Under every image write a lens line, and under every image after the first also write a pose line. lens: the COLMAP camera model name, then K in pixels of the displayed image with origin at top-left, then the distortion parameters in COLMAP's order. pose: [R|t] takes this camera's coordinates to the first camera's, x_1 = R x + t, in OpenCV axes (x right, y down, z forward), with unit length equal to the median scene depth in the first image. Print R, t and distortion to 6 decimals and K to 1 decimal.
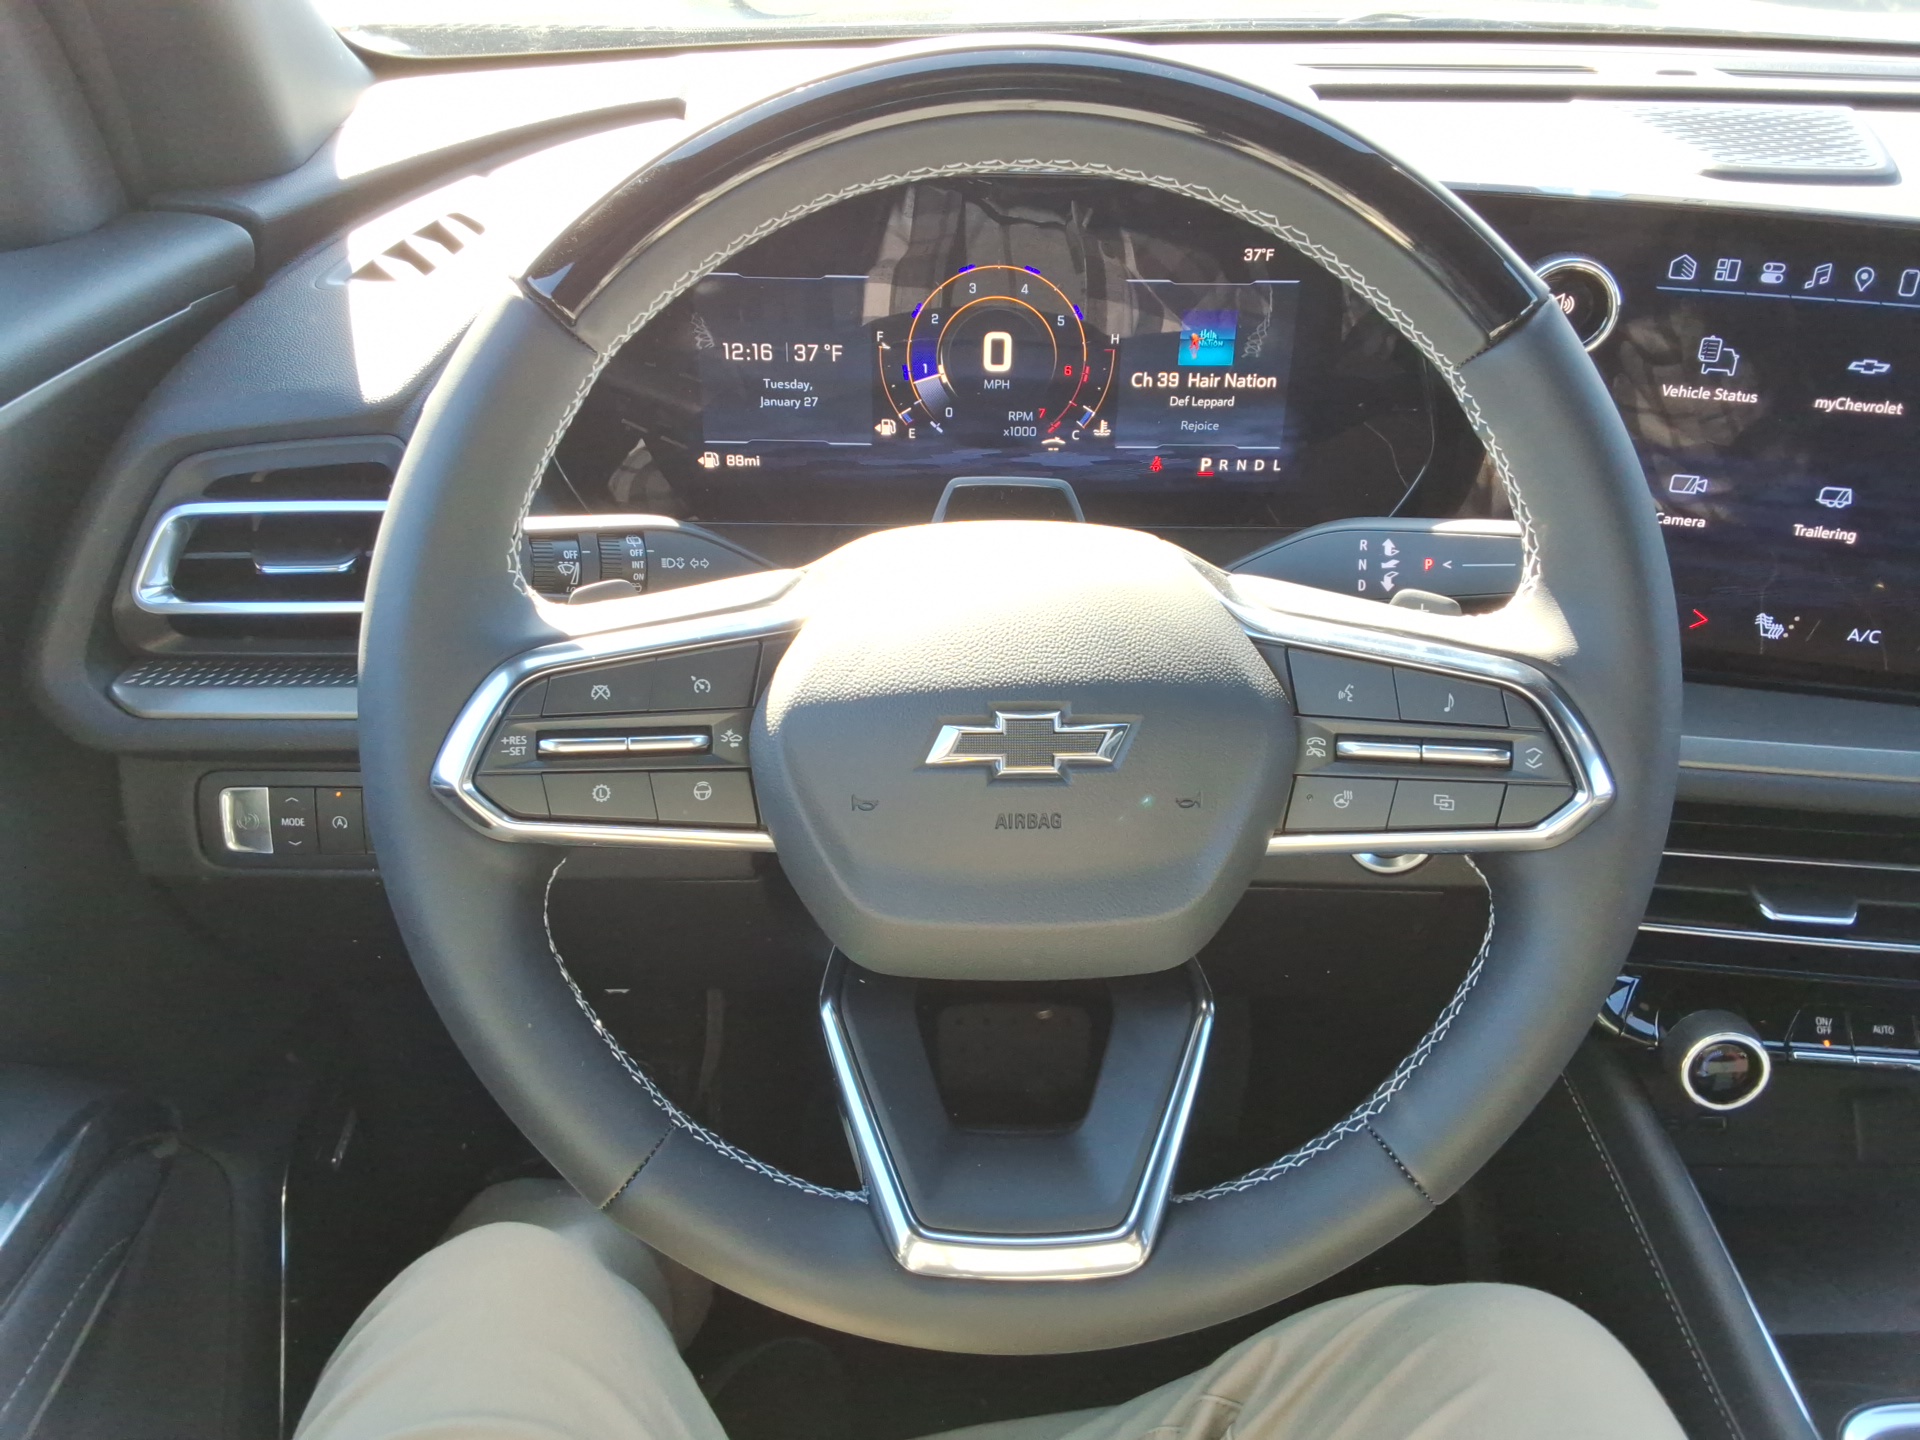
lens RADIAL K [[1594.1, 0, 977.6], [0, 1594.1, 723.2], [0, 0, 1]] dist [0.136631, 0.008005]
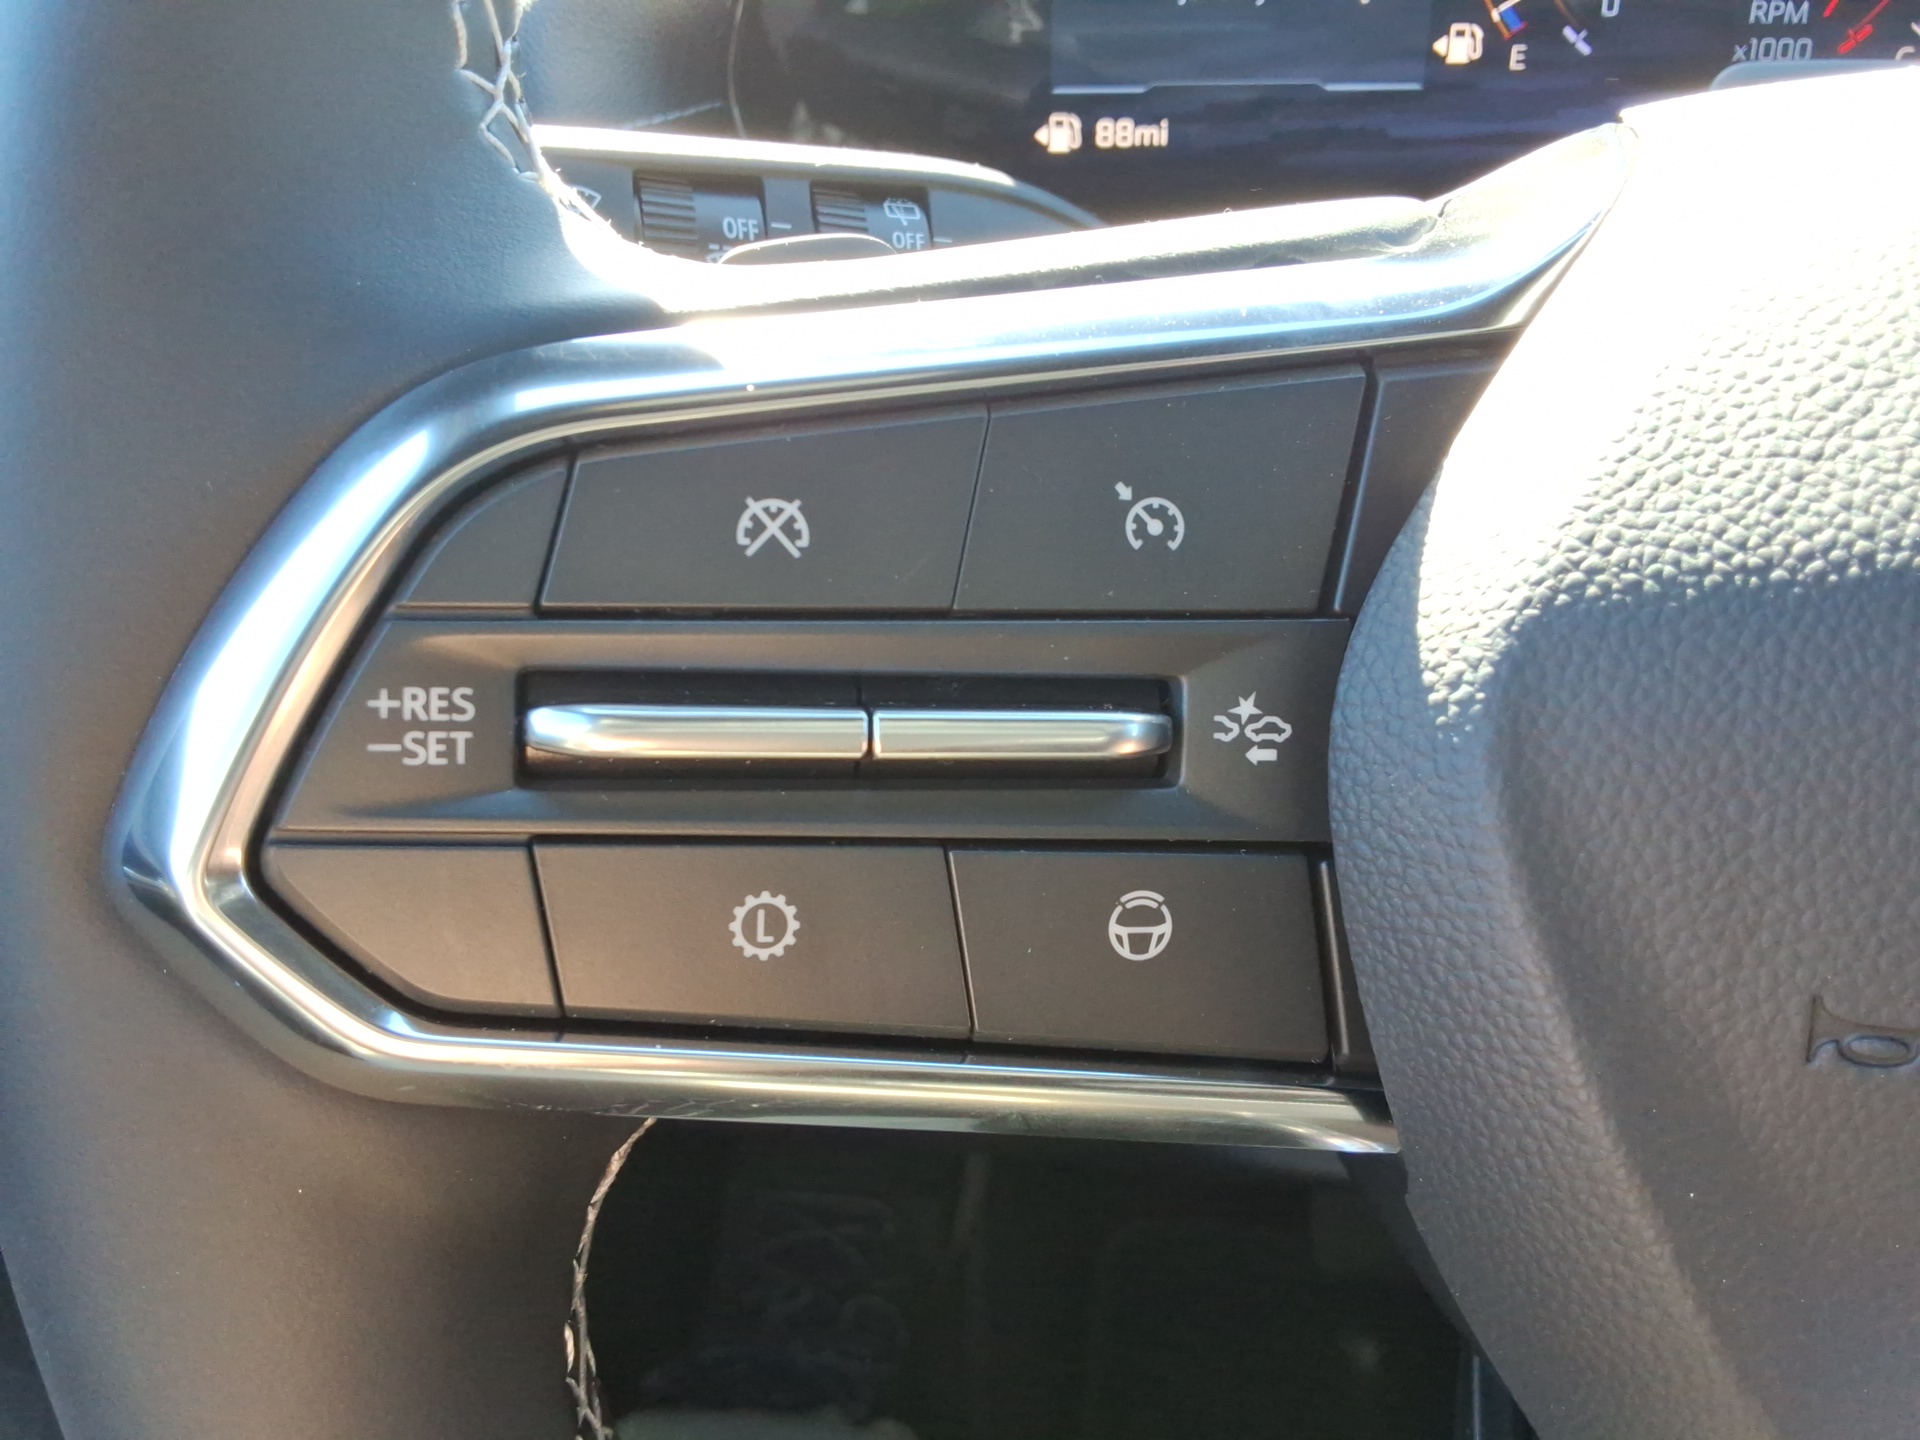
lens RADIAL K [[1545.5, 0, 968.6], [0, 1545.5, 723.3], [0, 0, 1]] dist [0.106381, -0.159576]
pose [[0.988381, 0.035556, -0.147783, -0.163463], [-0.035517, 0.999365, 0.002904, 0.009557], [0.147792, 0.002378, 0.989016, 0.746049]]
